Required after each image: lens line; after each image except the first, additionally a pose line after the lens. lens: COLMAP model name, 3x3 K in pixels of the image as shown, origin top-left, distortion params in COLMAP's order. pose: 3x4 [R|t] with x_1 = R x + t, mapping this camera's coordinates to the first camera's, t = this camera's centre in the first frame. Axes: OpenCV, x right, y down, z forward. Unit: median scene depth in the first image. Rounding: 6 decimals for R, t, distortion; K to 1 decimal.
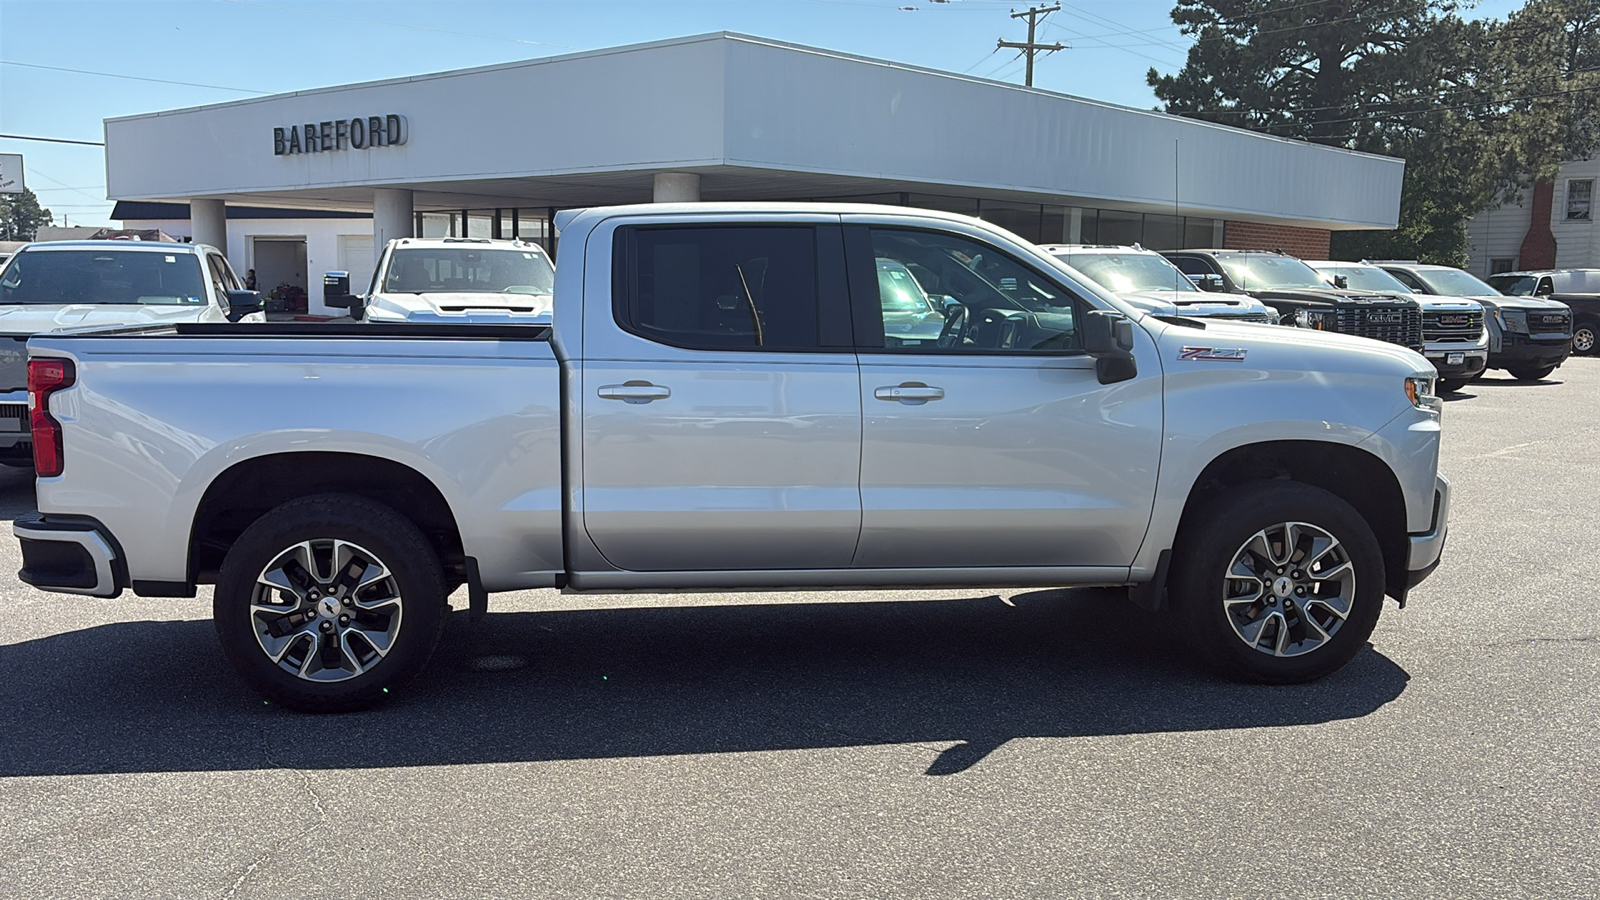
lens RADIAL K [[1487.7, 0, 784.3], [0, 1487.7, 494.5], [0, 0, 1]] dist [0.033524, 0.000000]
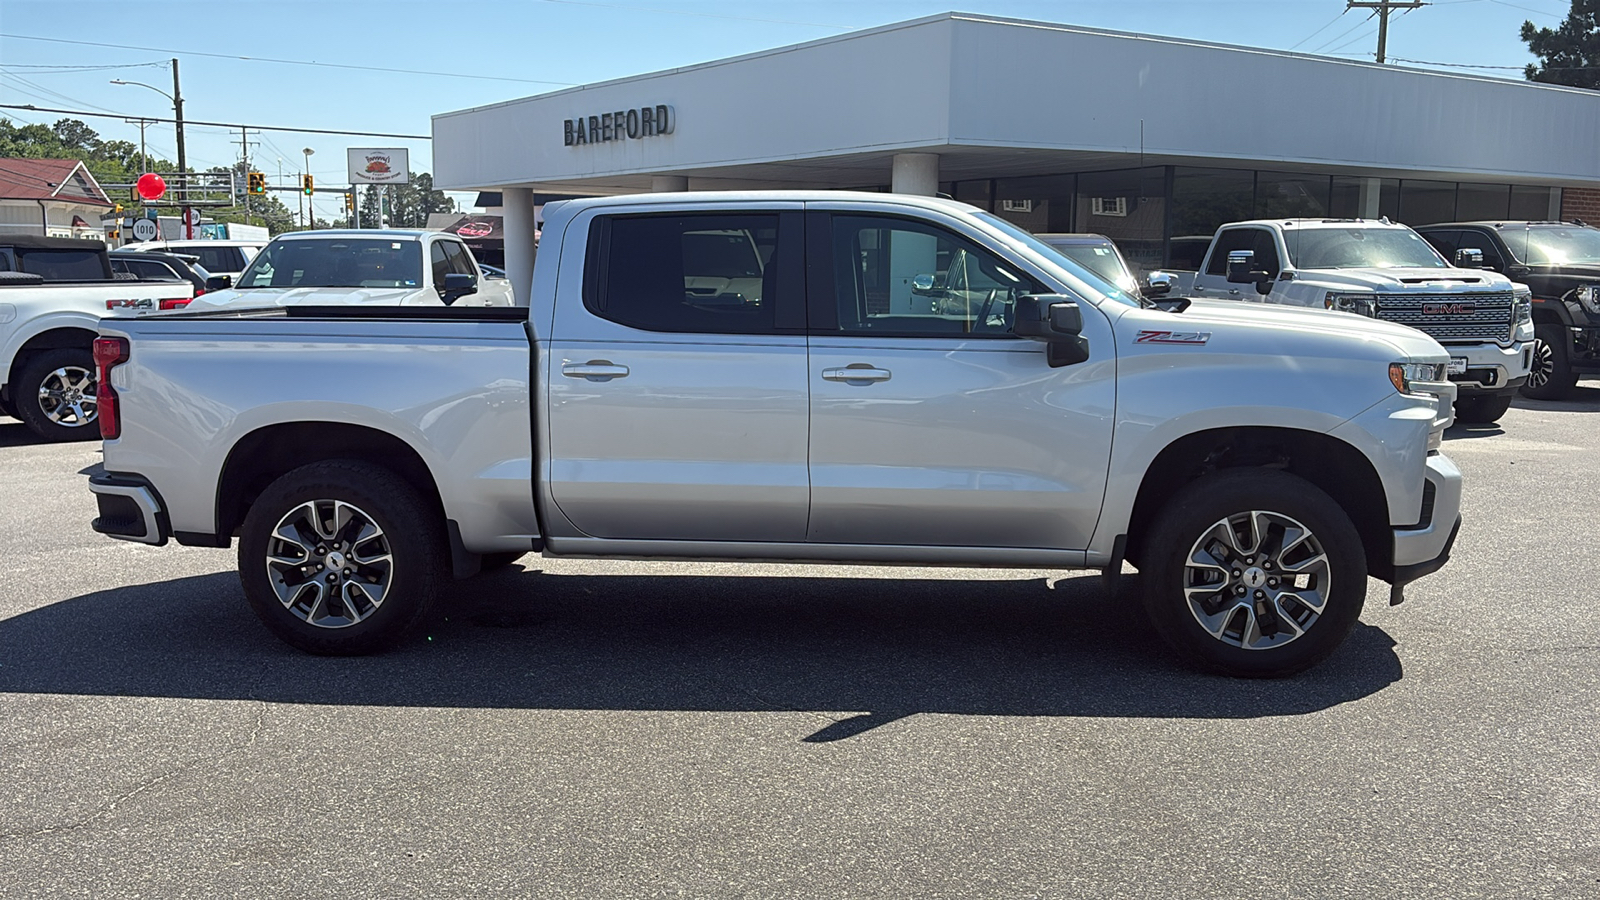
lens RADIAL K [[1487.7, 0, 789.5], [0, 1487.7, 467.3], [0, 0, 1]] dist [0.033524, 0.000000]
pose [[0.974995, 0.023231, -0.221008, 0.263363], [-0.023939, 0.999713, -0.000524, -0.002118], [0.220933, 0.005801, 0.975272, -0.014172]]
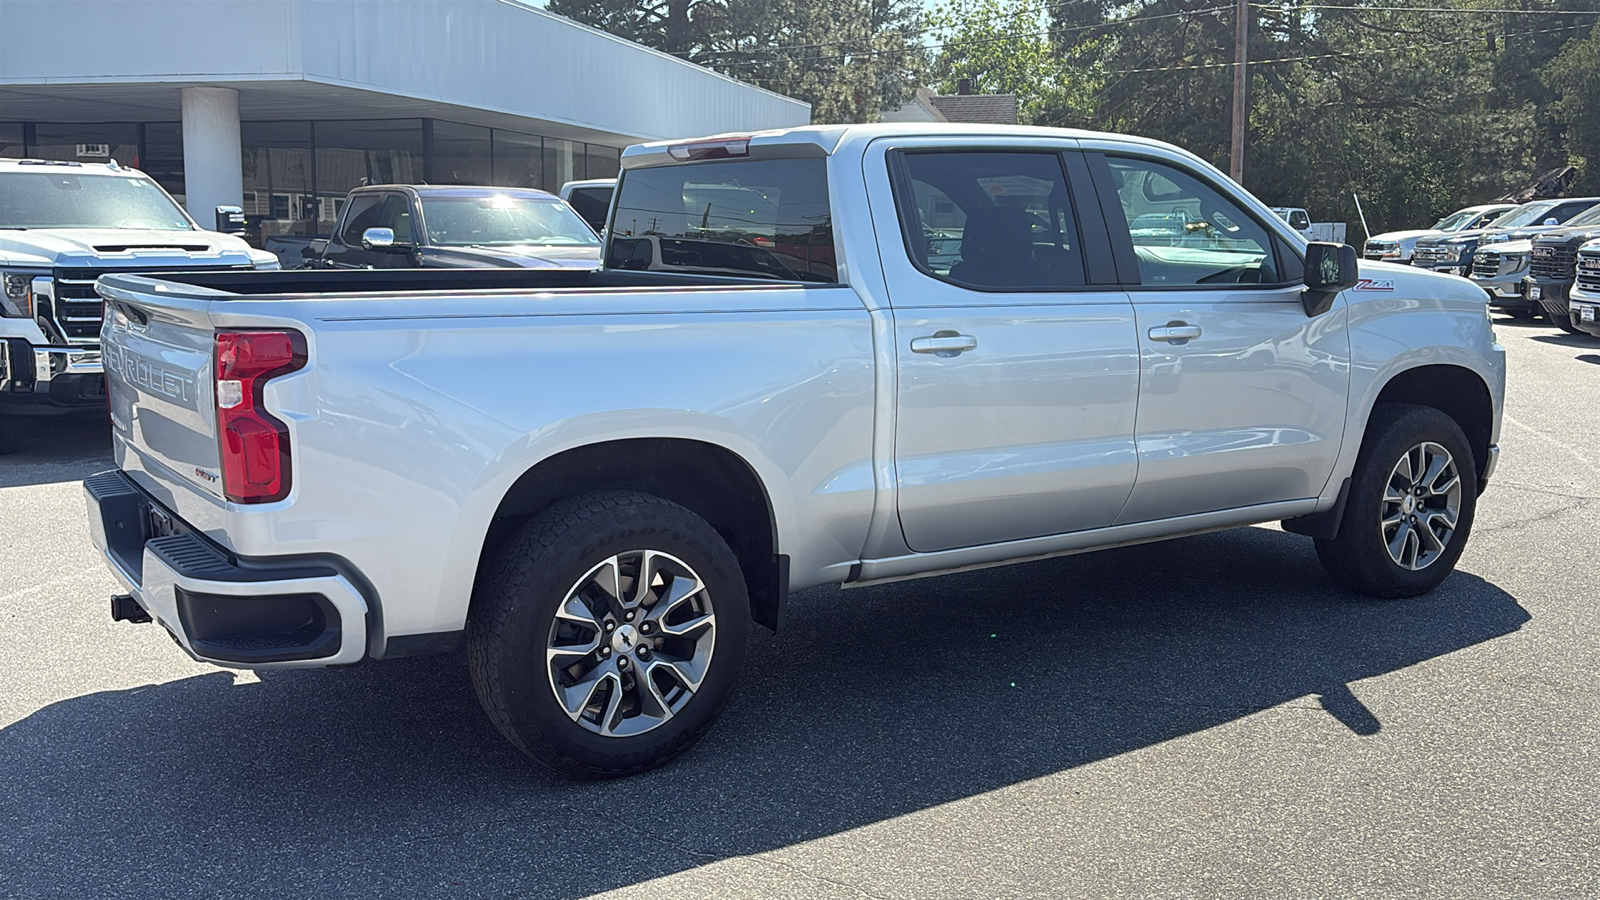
lens RADIAL K [[1487.7, 0, 790.6], [0, 1487.7, 468.2], [0, 0, 1]] dist [0.033524, 0.000000]
pose [[0.890566, -0.077403, 0.448220, -0.548704], [0.066184, 0.996978, 0.040667, -0.036689], [-0.450013, -0.006551, 0.892998, 0.265707]]
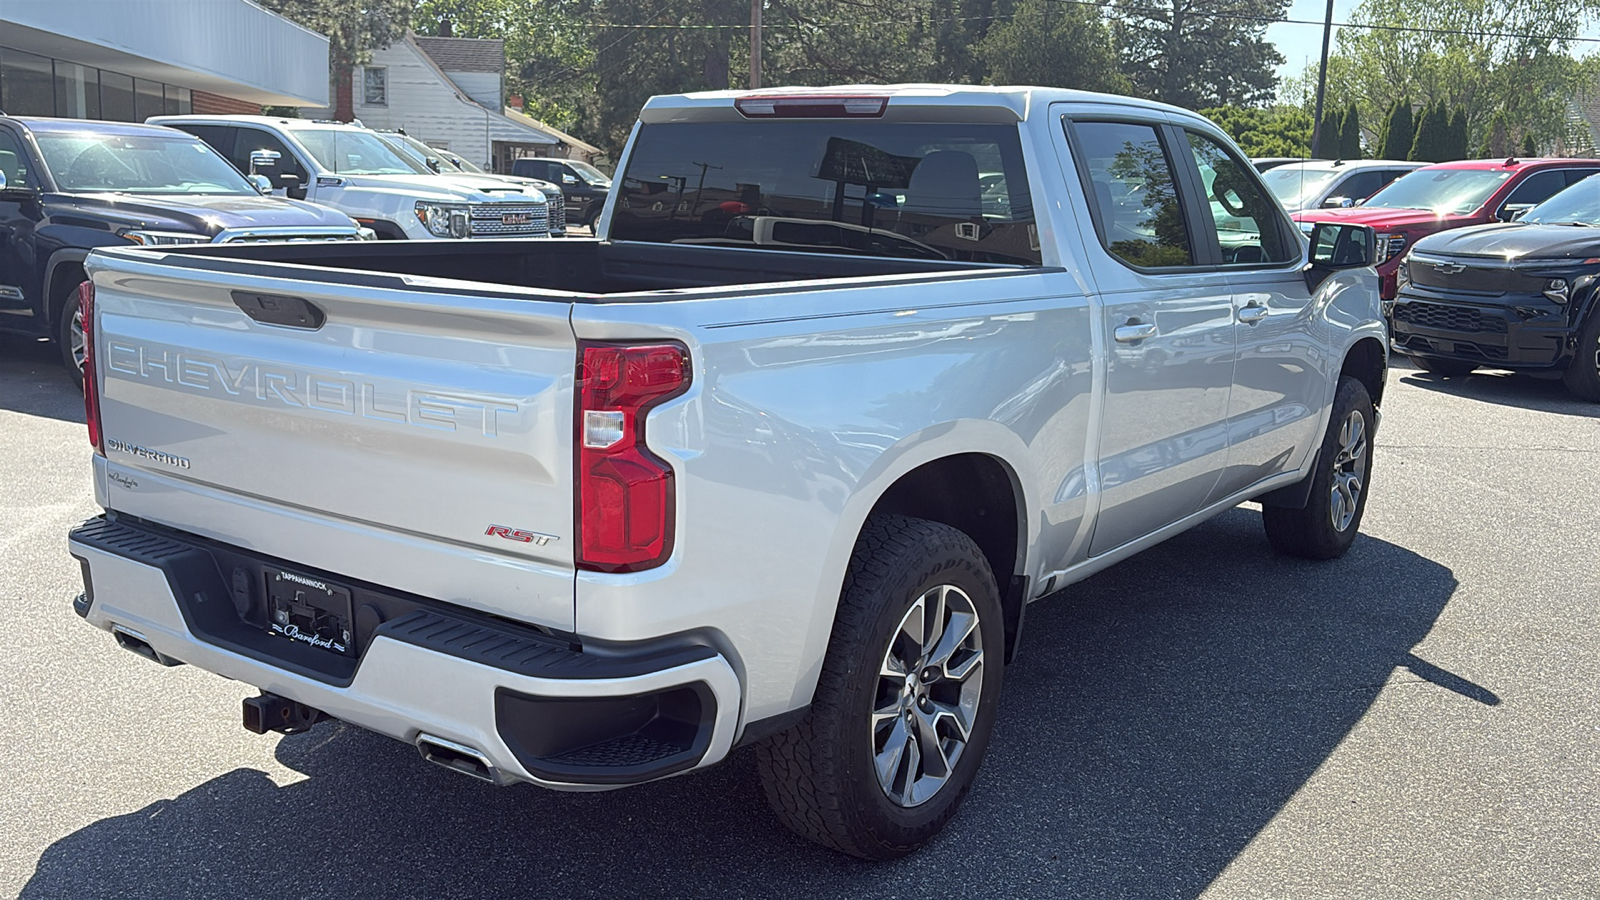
lens RADIAL K [[1487.7, 0, 762.1], [0, 1487.7, 461.7], [0, 0, 1]] dist [0.033524, 0.000000]
pose [[0.670870, -0.126423, 0.730719, -0.787455], [0.080990, 0.991958, 0.097264, -0.089638], [-0.737139, -0.006070, 0.675714, 0.587197]]
